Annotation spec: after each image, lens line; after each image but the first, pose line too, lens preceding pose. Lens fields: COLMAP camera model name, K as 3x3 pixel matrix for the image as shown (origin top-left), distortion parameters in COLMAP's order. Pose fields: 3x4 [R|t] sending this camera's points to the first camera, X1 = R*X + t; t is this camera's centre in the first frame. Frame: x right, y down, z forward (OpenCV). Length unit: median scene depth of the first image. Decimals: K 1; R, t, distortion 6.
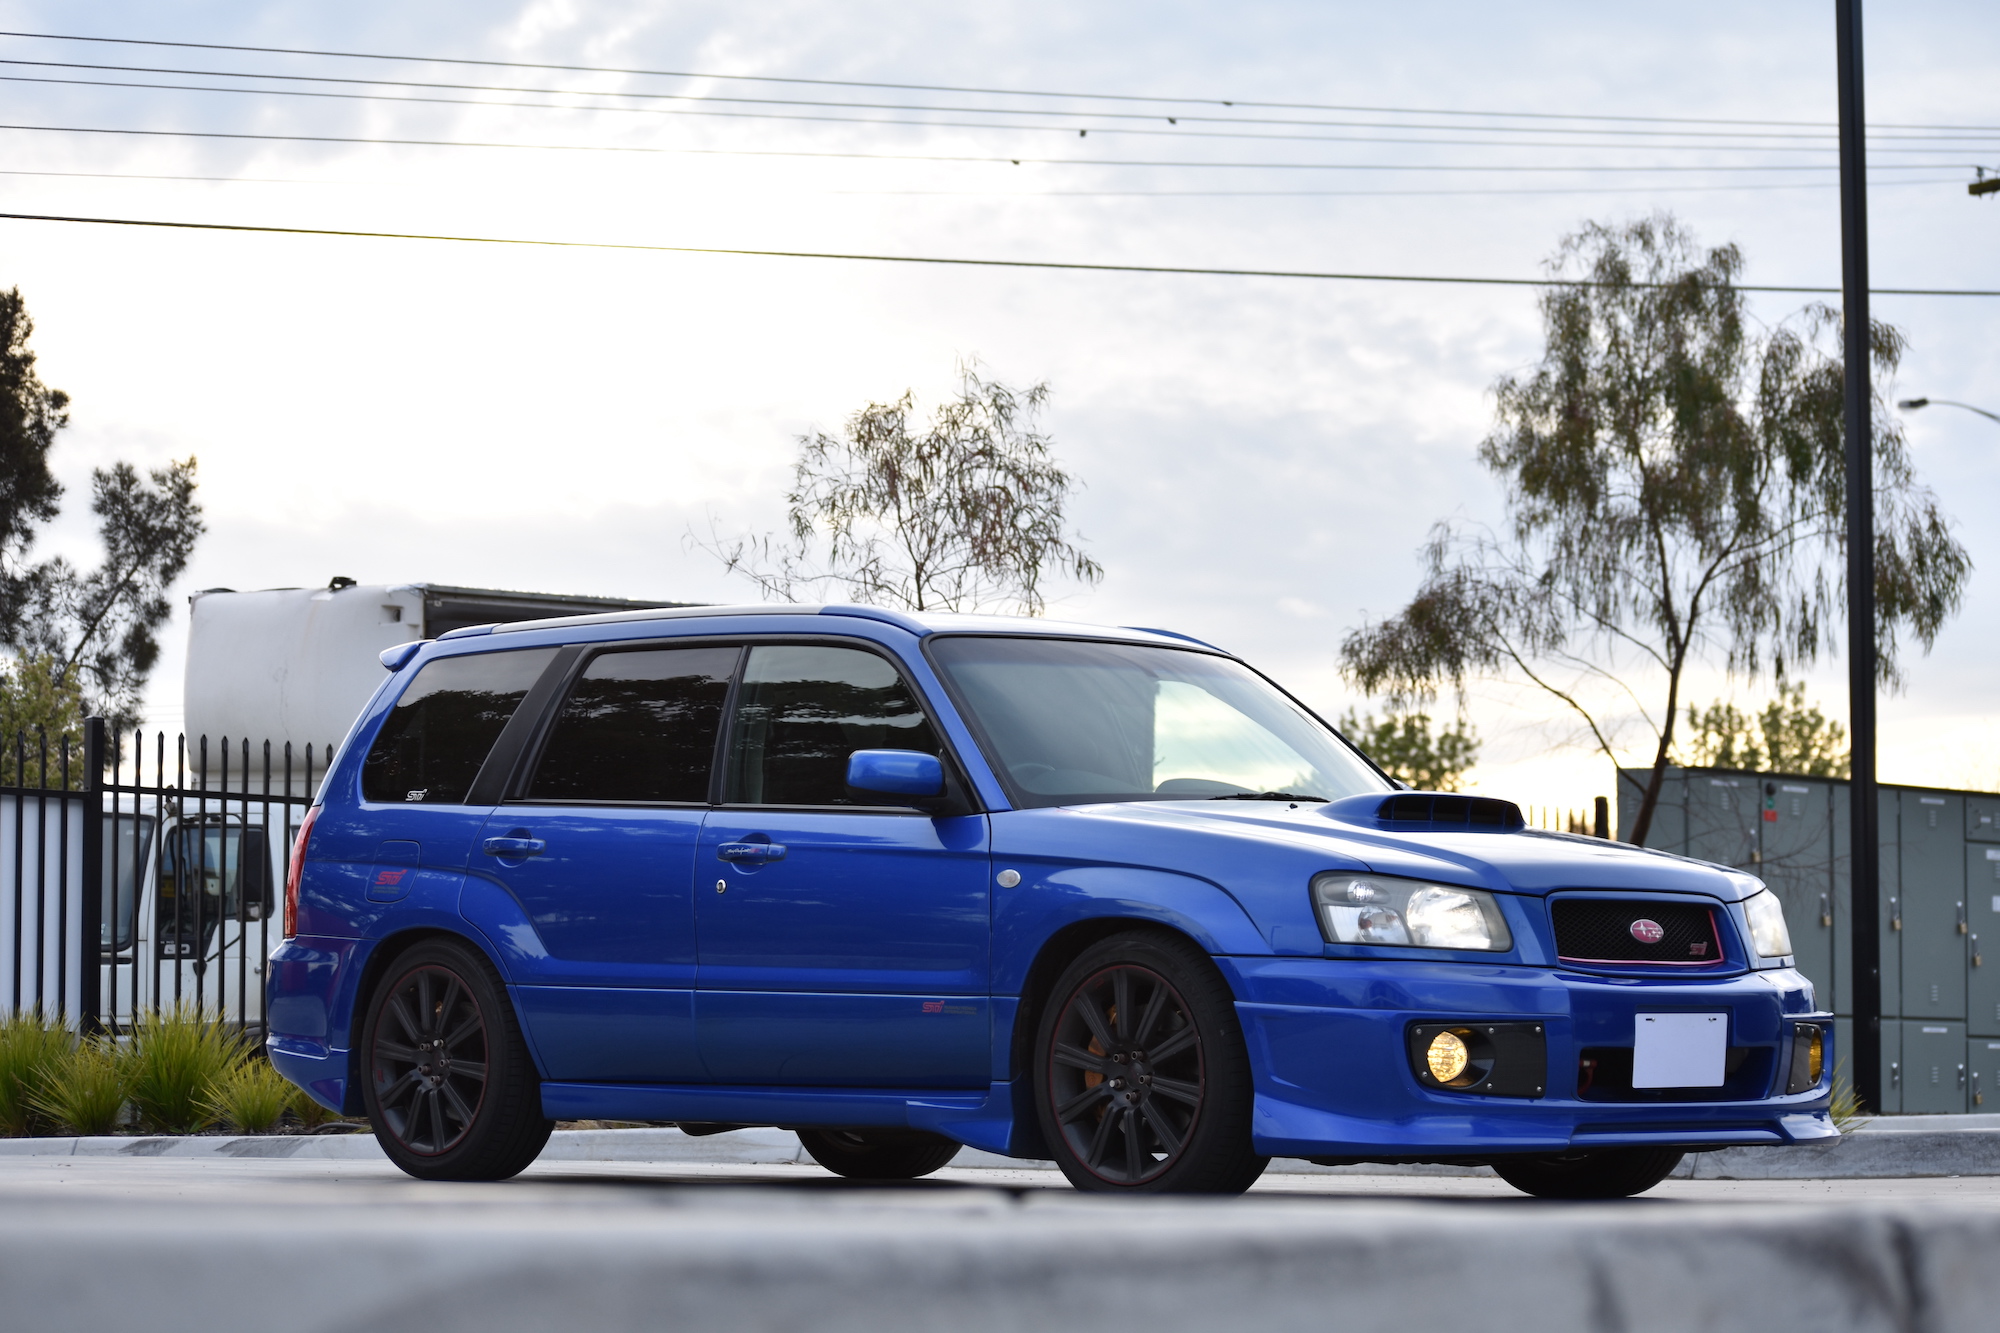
lens RADIAL K [[5321.0, 0, 1000.0], [0, 5321.0, 666.5], [0, 0, 1]] dist [-0.223637, -0.594198]
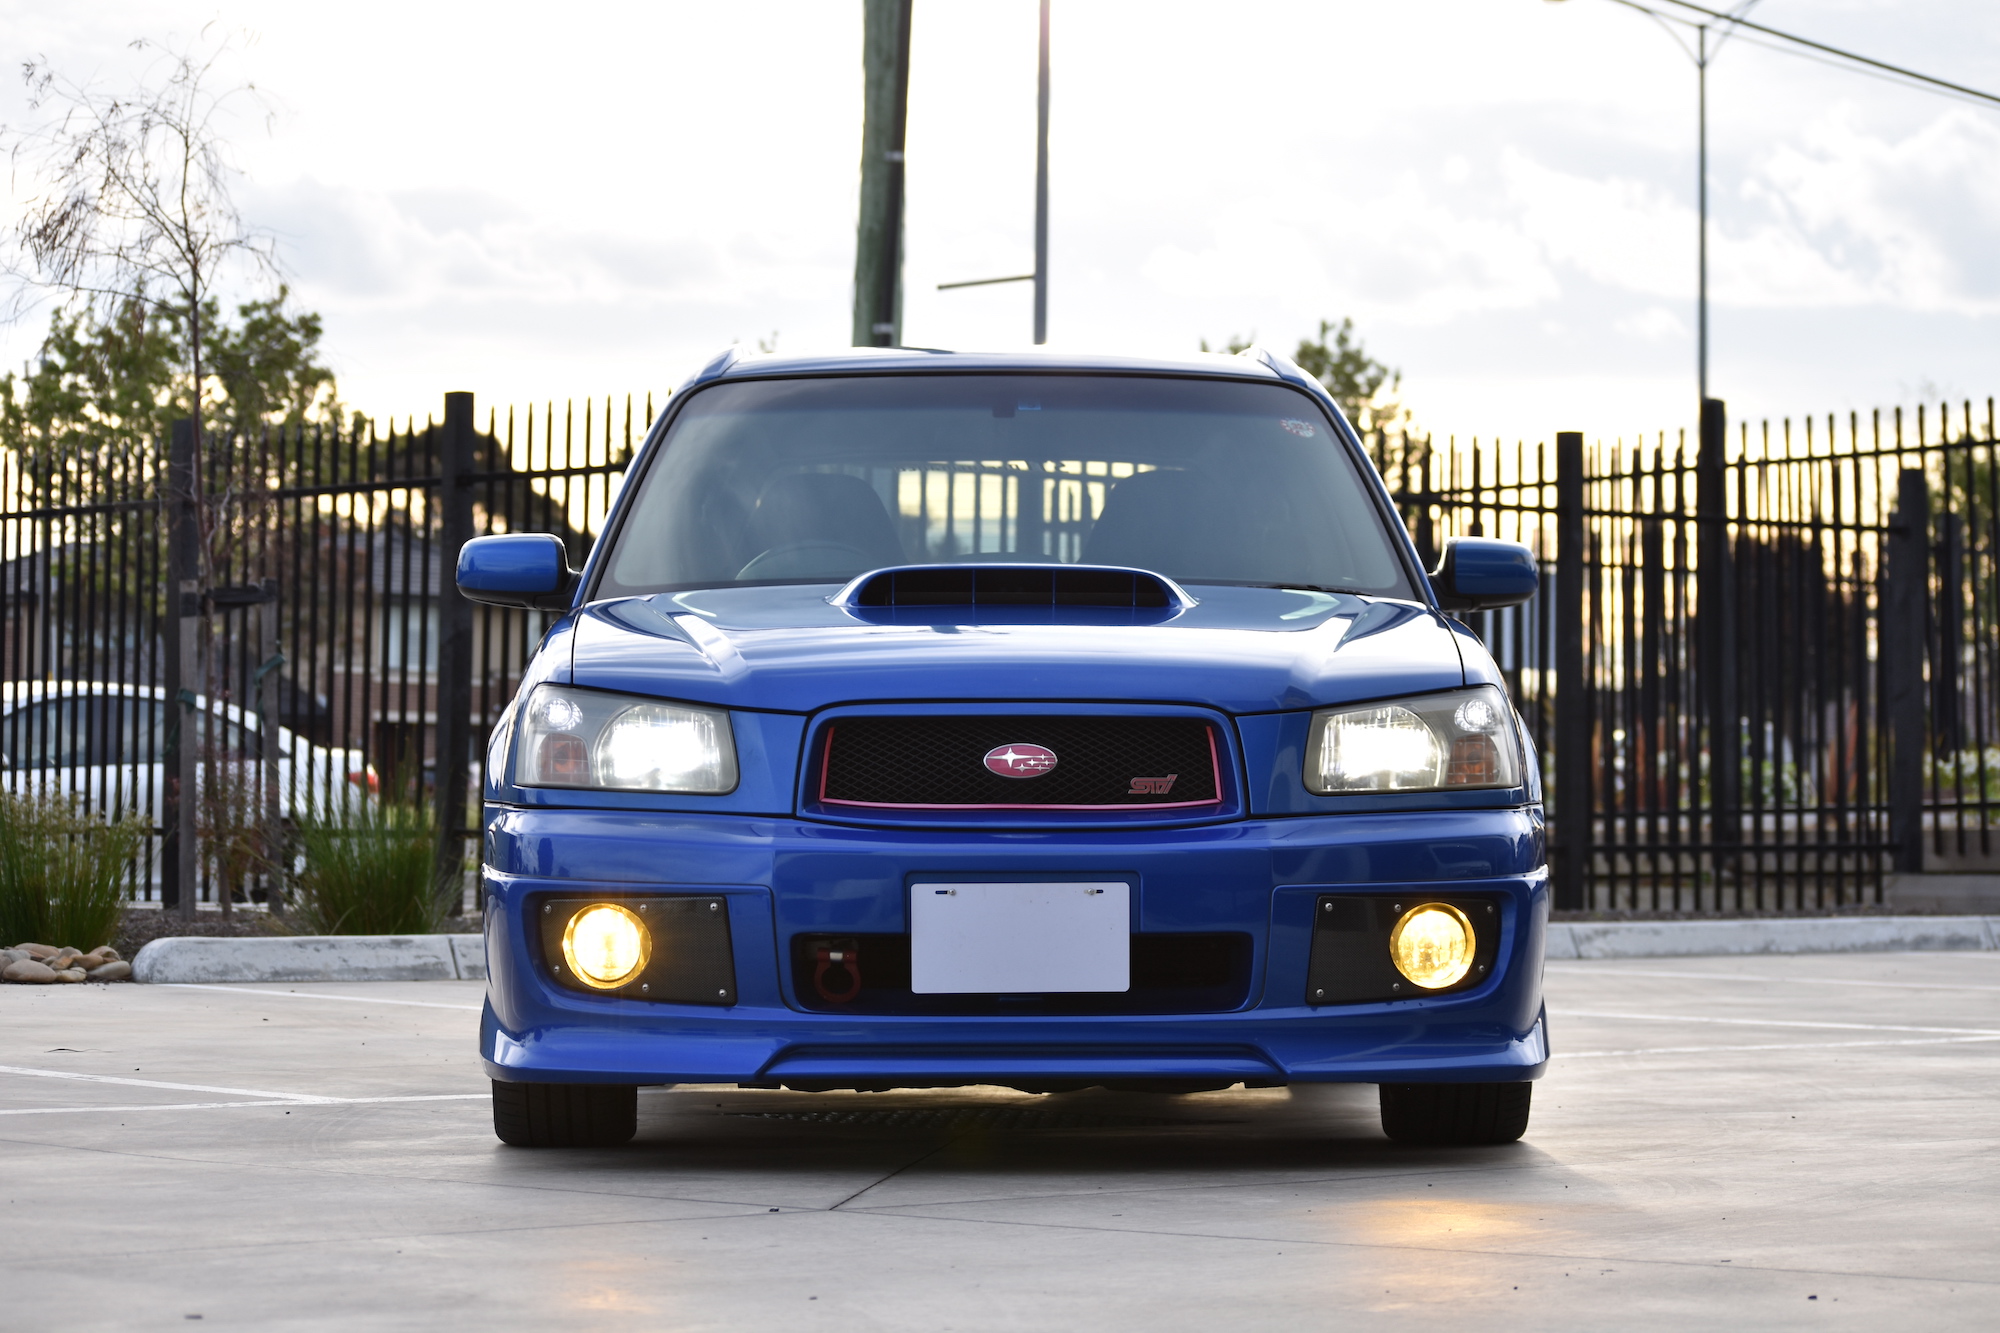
lens RADIAL K [[5321.0, 0, 1000.0], [0, 5321.0, 666.5], [0, 0, 1]] dist [-0.223637, -0.594198]
pose [[0.723331, -0.026870, -0.689979, 0.599445], [0.051396, 0.998566, 0.014993, 0.028069], [0.688587, -0.046307, 0.723674, 0.515581]]
